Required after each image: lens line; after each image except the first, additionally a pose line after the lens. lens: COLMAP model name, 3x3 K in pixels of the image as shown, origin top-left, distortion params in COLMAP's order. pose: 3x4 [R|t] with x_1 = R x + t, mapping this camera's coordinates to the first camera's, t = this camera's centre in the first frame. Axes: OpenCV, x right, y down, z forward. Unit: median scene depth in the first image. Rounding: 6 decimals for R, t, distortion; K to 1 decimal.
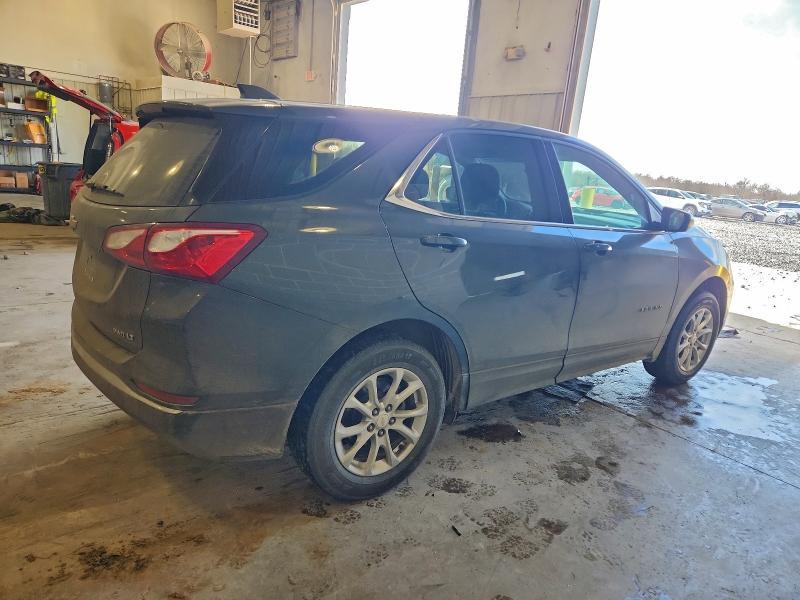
lens RADIAL K [[550.8, 0, 405.0], [0, 550.8, 302.1], [0, 0, 1]] dist [0.025751, -0.007473]
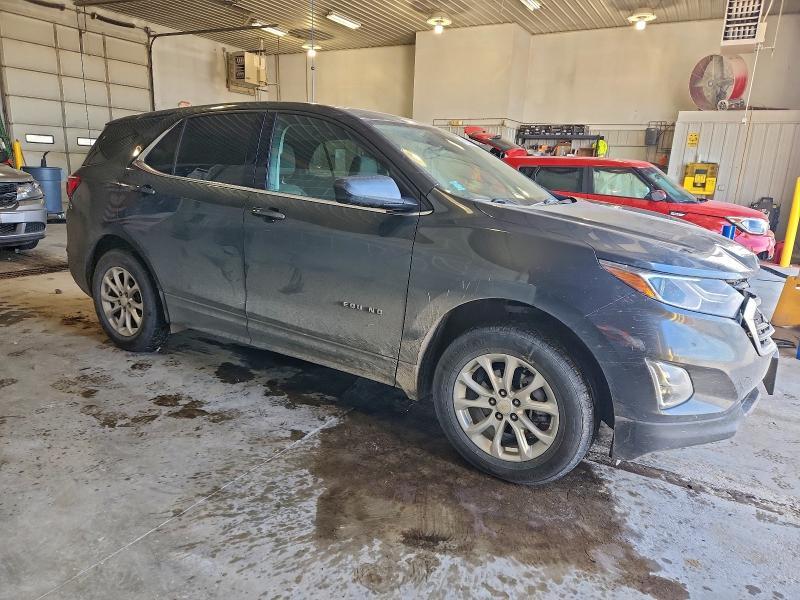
lens RADIAL K [[550.8, 0, 405.1], [0, 550.8, 299.4], [0, 0, 1]] dist [0.025751, -0.007473]
pose [[0.336332, 0.144212, -0.930636, 1.533642], [-0.242732, 0.968091, 0.062293, -0.081191], [0.909924, 0.204944, 0.360605, 1.015404]]
